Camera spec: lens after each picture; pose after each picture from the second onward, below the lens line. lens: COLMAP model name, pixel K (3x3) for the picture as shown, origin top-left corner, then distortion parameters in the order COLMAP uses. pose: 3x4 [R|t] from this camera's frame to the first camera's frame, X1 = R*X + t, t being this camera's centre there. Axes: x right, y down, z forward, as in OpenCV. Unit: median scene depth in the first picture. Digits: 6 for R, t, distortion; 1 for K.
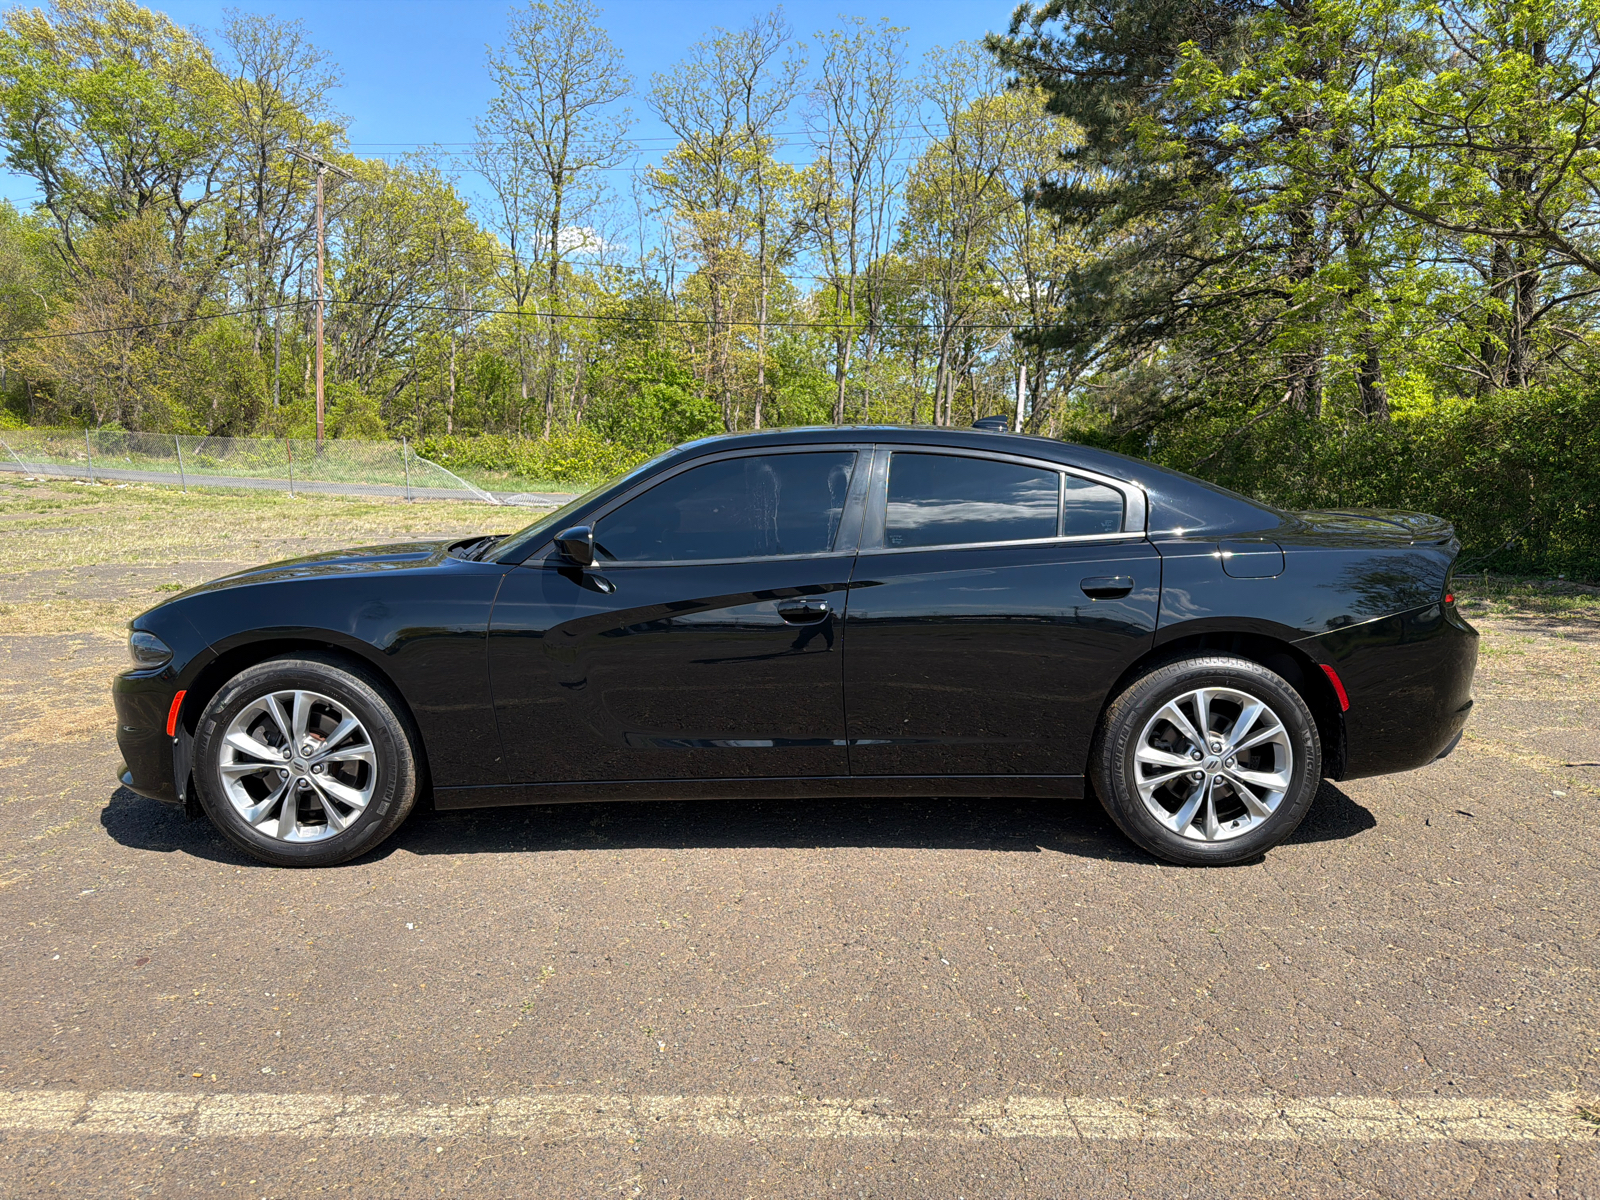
lens RADIAL K [[1175.7, 0, 813.7], [0, 1175.7, 599.3], [0, 0, 1]] dist [0.053224, -0.060289]
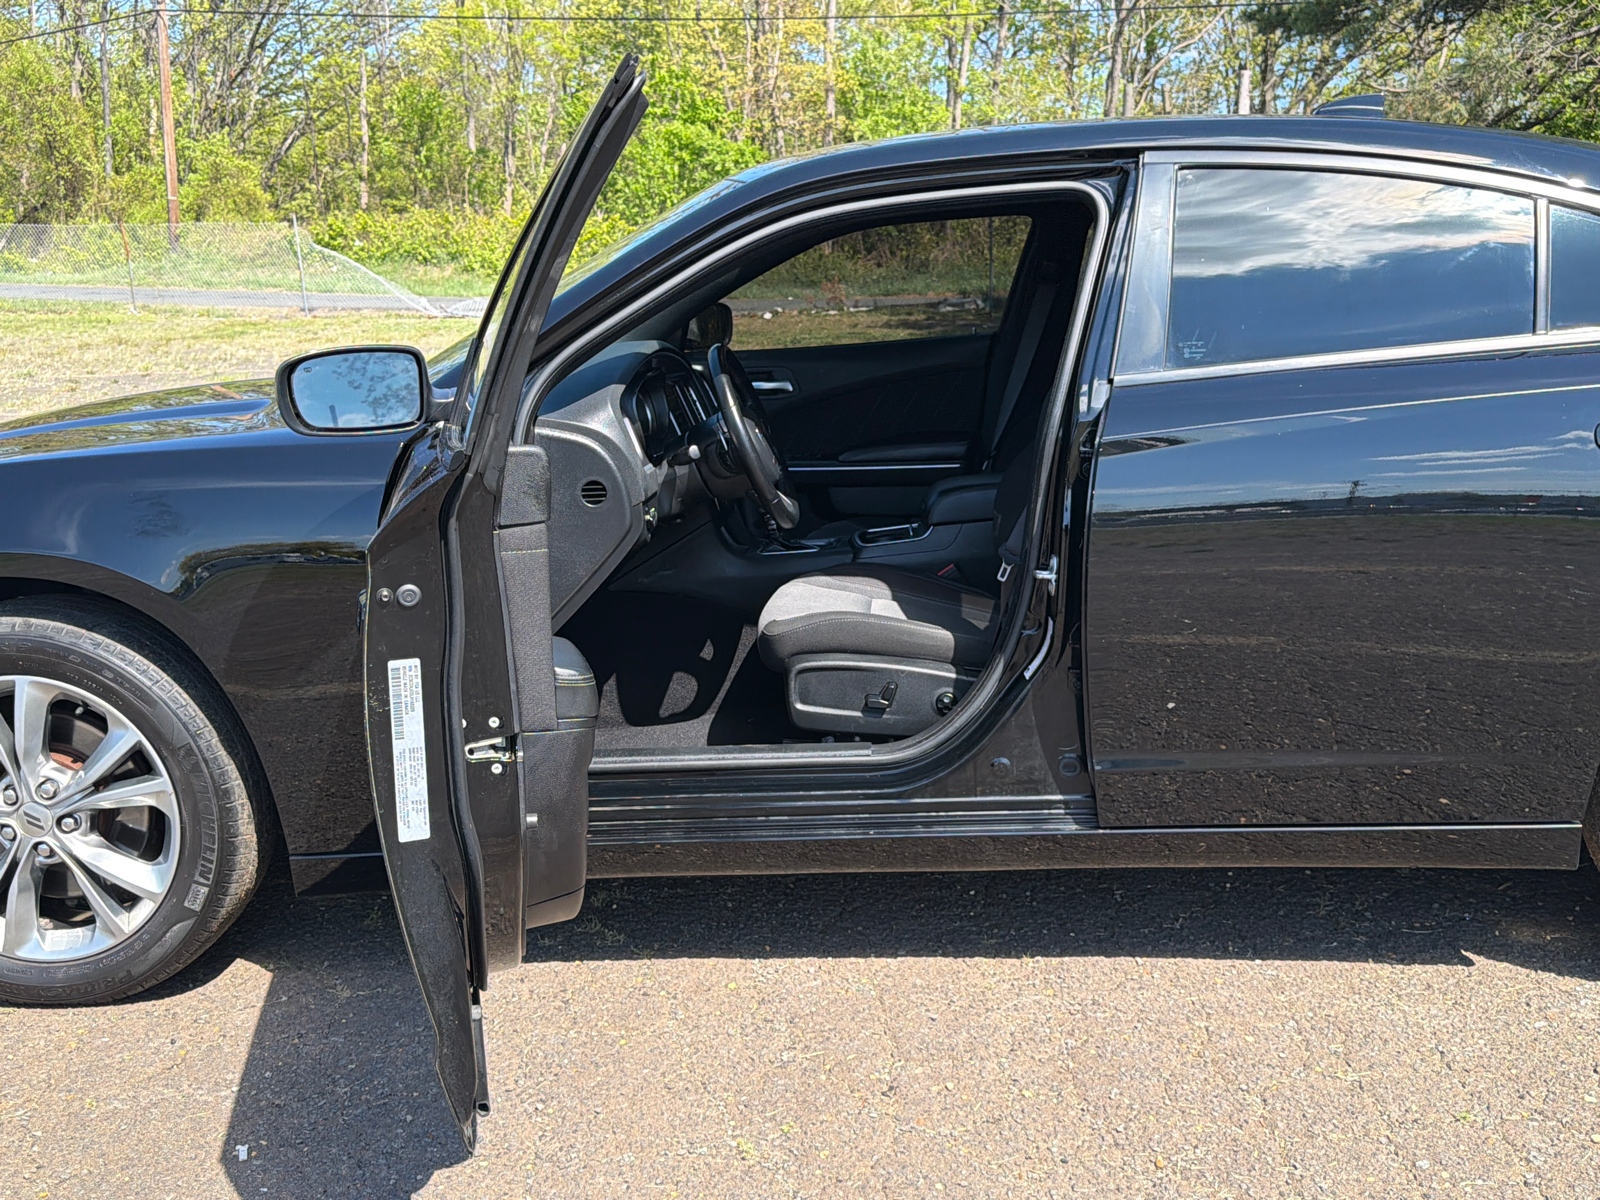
lens RADIAL K [[1717.4, 0, 791.1], [0, 1717.4, 603.0], [0, 0, 1]] dist [0.044356, 0.000000]
pose [[0.997520, -0.016704, -0.068378, -0.047844], [0.022825, 0.995703, 0.089750, -0.014366], [0.066585, -0.091088, 0.993614, 0.270448]]
